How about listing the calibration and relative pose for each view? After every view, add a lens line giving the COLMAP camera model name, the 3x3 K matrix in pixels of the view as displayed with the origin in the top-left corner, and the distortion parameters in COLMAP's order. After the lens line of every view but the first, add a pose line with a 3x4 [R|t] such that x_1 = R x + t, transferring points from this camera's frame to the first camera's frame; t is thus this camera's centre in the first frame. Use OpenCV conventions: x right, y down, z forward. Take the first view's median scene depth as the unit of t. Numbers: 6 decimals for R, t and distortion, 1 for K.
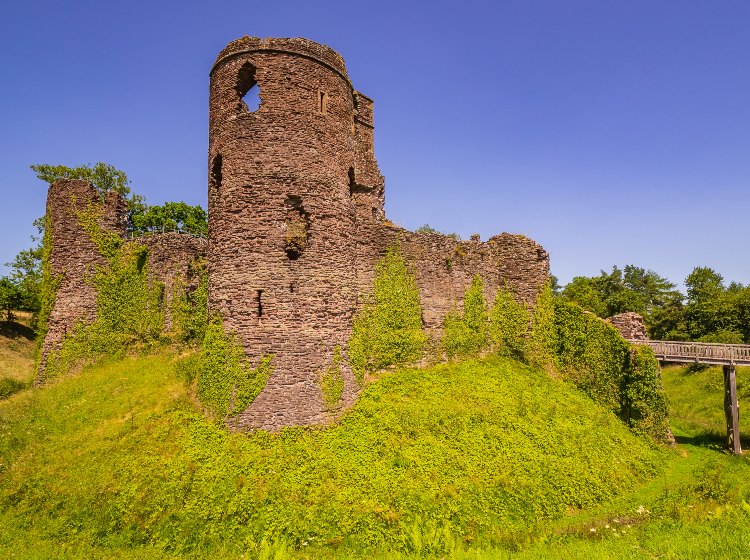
lens RADIAL K [[401.8, 0, 403.5], [0, 401.8, 316.7], [0, 0, 1]] dist [-0.040455, -0.002556]
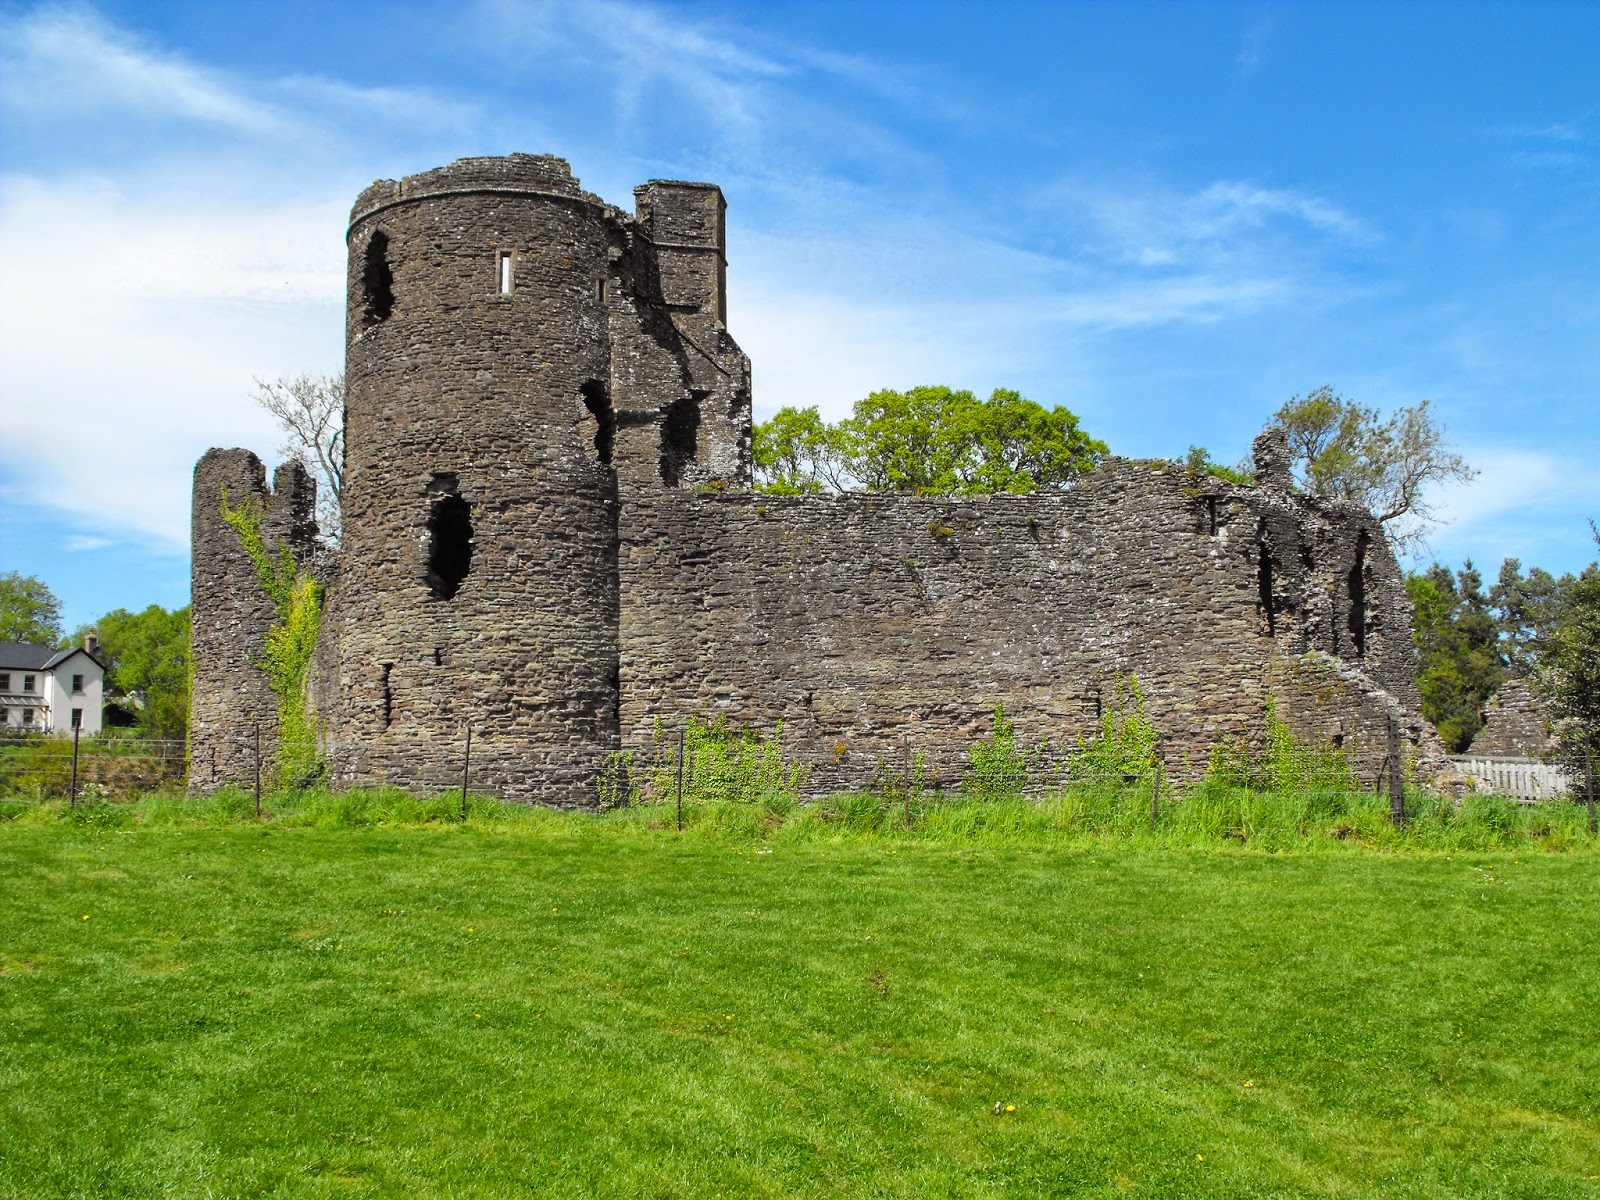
lens RADIAL K [[1561.8, 0, 817.8], [0, 1561.8, 639.8], [0, 0, 1]] dist [-0.218660, 0.017288]
pose [[0.872470, -0.052177, -0.485875, 1.042844], [0.025501, 0.997790, -0.061357, 0.036944], [0.488003, 0.041142, 0.871872, -0.441773]]
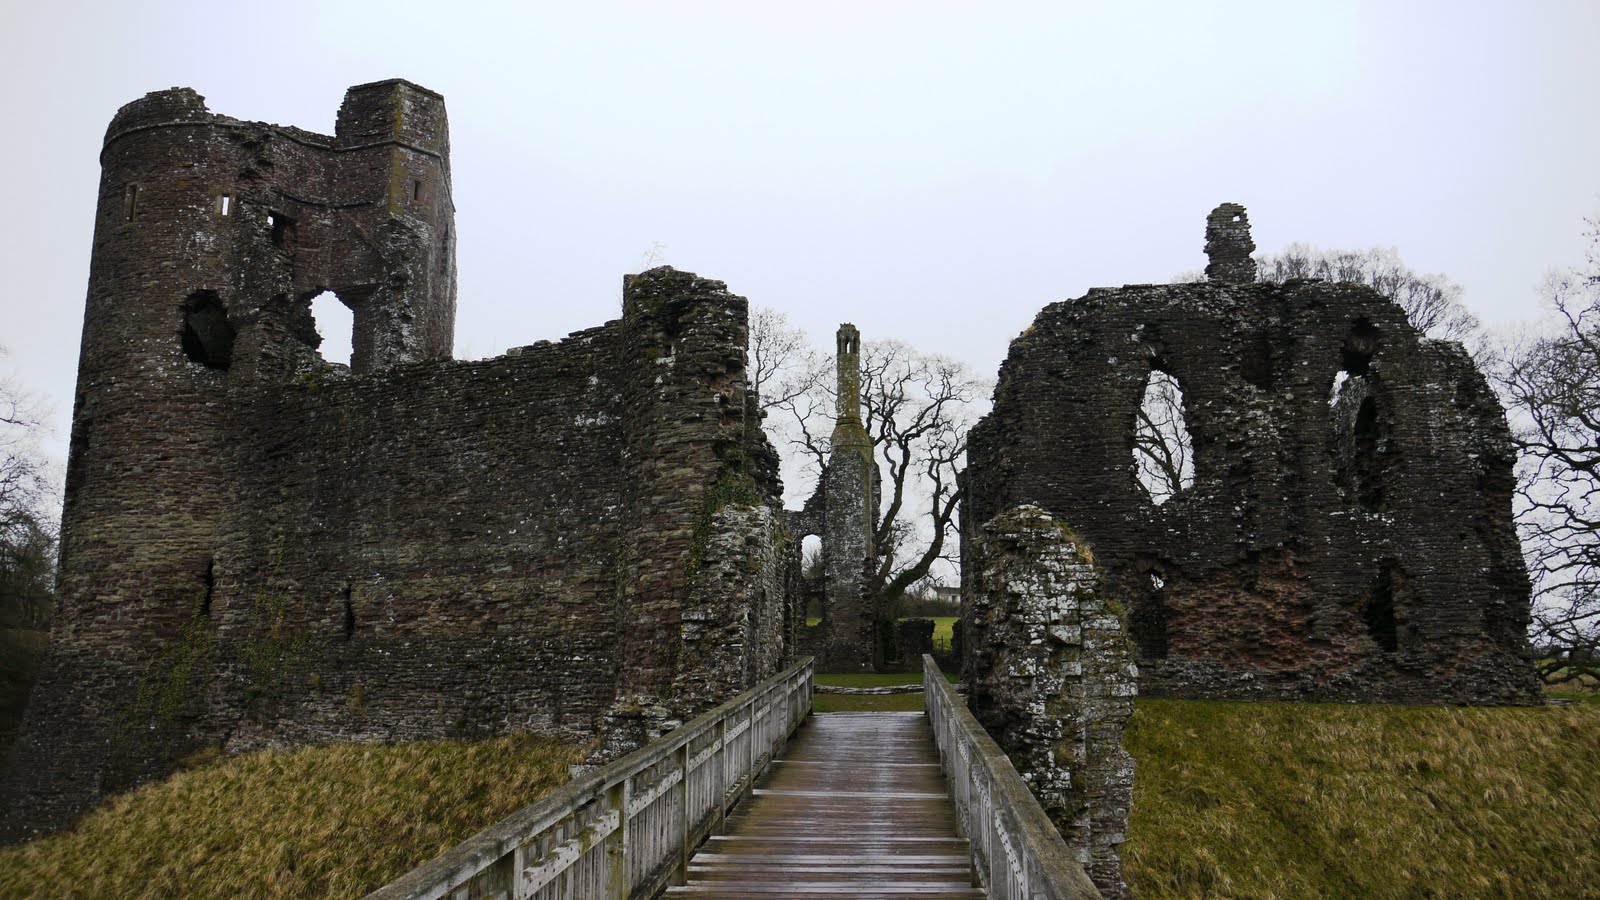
lens RADIAL K [[1227.8, 0, 839.7], [0, 1227.8, 432.8], [0, 0, 1]] dist [-0.031096, 0.009044]
pose [[0.425209, -0.163379, -0.890227, 1.633977], [0.033451, 0.985738, -0.164930, 0.063751], [0.904477, 0.040350, 0.424609, 1.206044]]
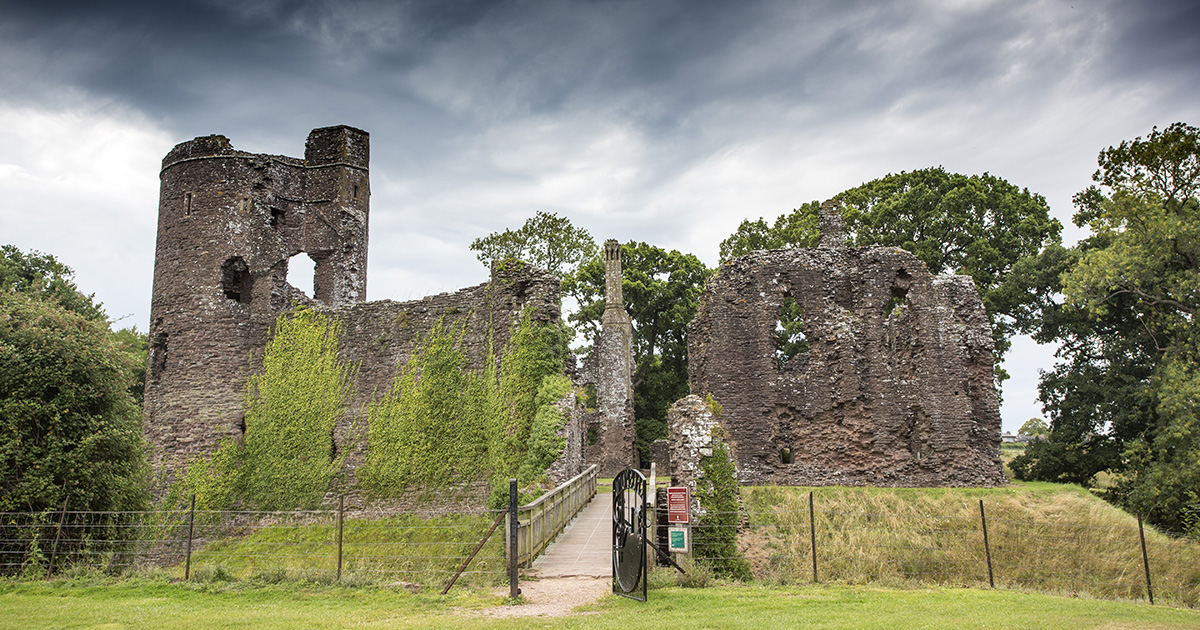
lens RADIAL K [[1038.2, 0, 624.4], [0, 1038.2, 247.6], [0, 0, 1]] dist [0.010802, 0.019620]
pose [[0.437607, -0.194251, -0.877933, 2.333672], [0.048426, 0.980060, -0.192710, 0.059805], [0.897862, 0.041816, 0.438288, 0.876875]]
